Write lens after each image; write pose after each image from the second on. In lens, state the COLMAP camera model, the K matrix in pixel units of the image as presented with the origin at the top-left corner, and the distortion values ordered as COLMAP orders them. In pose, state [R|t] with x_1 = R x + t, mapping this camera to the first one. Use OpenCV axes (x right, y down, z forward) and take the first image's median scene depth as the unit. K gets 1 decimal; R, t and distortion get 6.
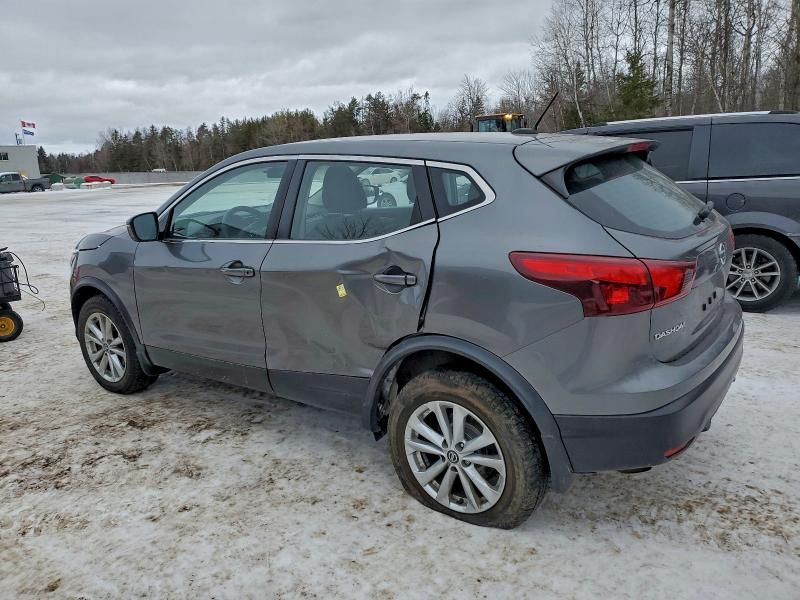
lens RADIAL K [[618.7, 0, 393.4], [0, 618.7, 300.2], [0, 0, 1]] dist [0.011042, 0.014018]
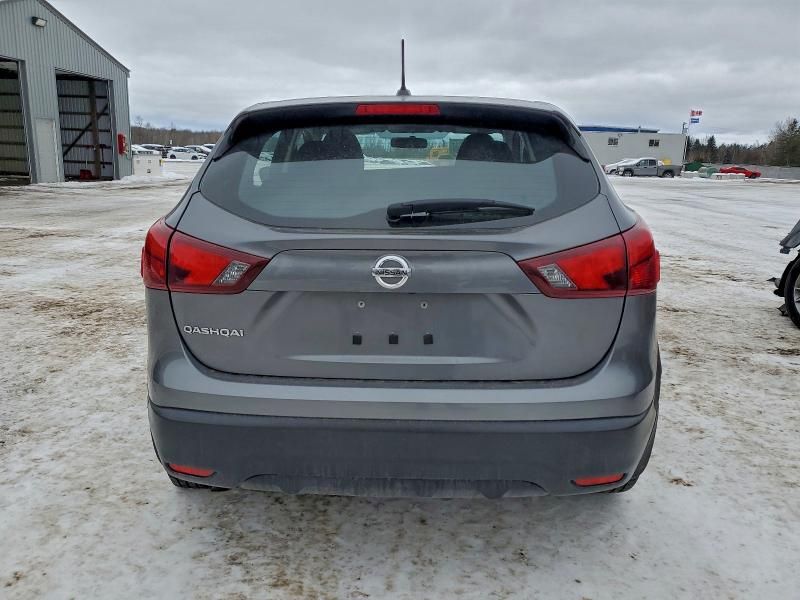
lens RADIAL K [[618.7, 0, 393.4], [0, 618.7, 300.2], [0, 0, 1]] dist [0.011042, 0.014018]
pose [[0.563779, 0.246787, -0.788194, 1.068422], [-0.235137, 0.962783, 0.133263, -0.134792], [0.791747, 0.110203, 0.600825, 0.614269]]
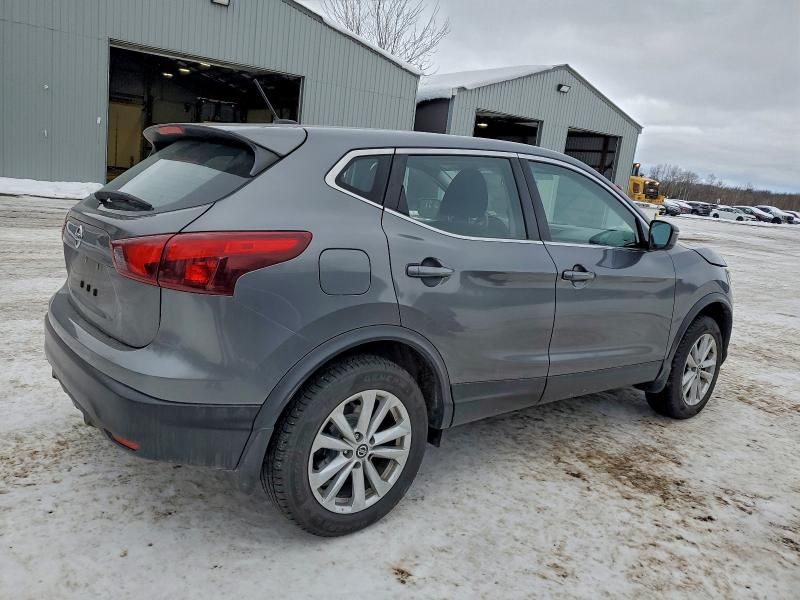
lens RADIAL K [[618.7, 0, 393.4], [0, 618.7, 300.2], [0, 0, 1]] dist [0.011042, 0.014018]
pose [[-0.258924, 0.211821, -0.942386, 1.327147], [-0.300724, 0.909487, 0.287051, -0.405850], [0.917891, 0.357722, -0.171788, 1.653678]]
